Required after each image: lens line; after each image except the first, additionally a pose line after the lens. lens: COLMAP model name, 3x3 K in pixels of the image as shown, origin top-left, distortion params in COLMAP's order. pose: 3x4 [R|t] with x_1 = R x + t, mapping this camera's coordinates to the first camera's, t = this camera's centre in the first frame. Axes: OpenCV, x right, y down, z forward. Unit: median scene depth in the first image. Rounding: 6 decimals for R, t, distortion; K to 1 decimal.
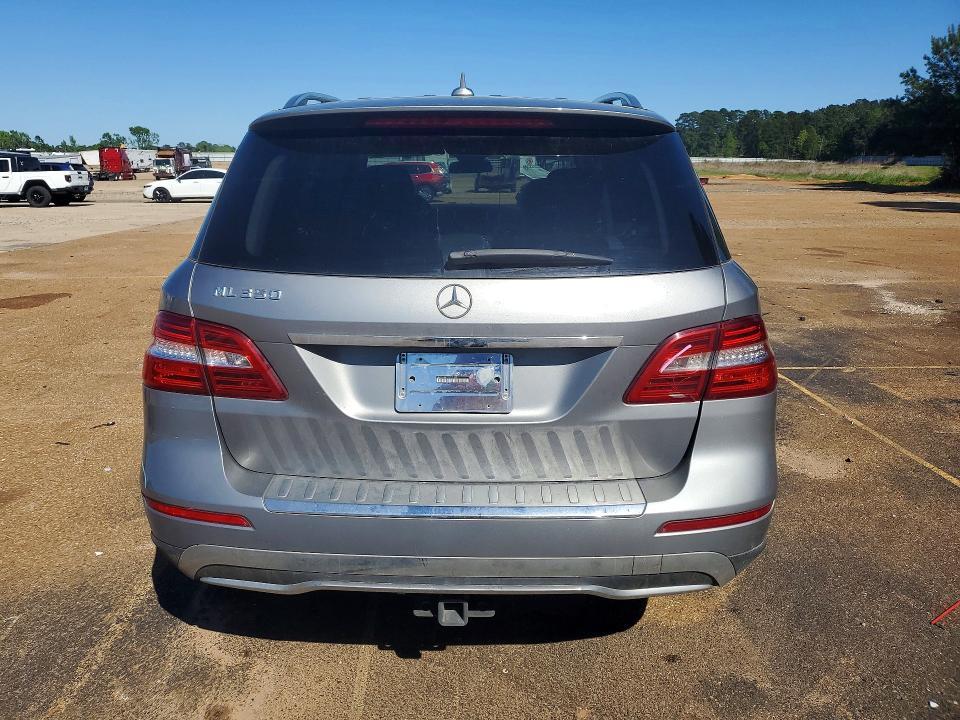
lens RADIAL K [[758.5, 0, 477.0], [0, 758.5, 354.4], [0, 0, 1]] dist [0.009613, 0.007179]
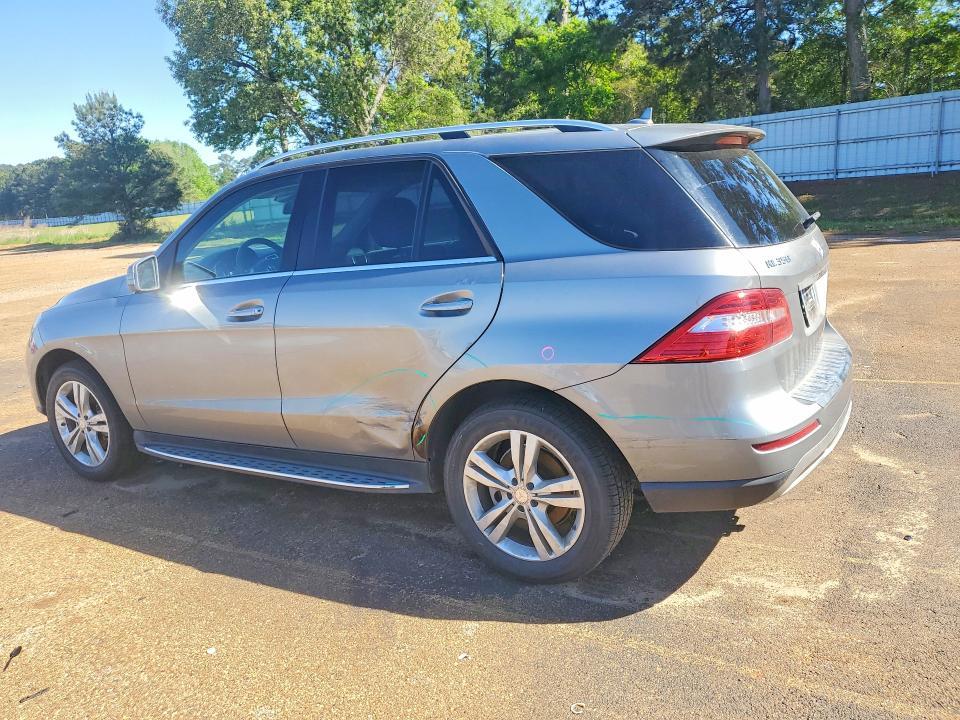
lens RADIAL K [[758.5, 0, 473.0], [0, 758.5, 364.7], [0, 0, 1]] dist [0.009613, 0.007179]
pose [[0.492370, -0.229981, 0.839453, -0.133281], [0.285495, 0.953774, 0.093848, -0.014047], [-0.822231, 0.193451, 0.535268, 0.057941]]
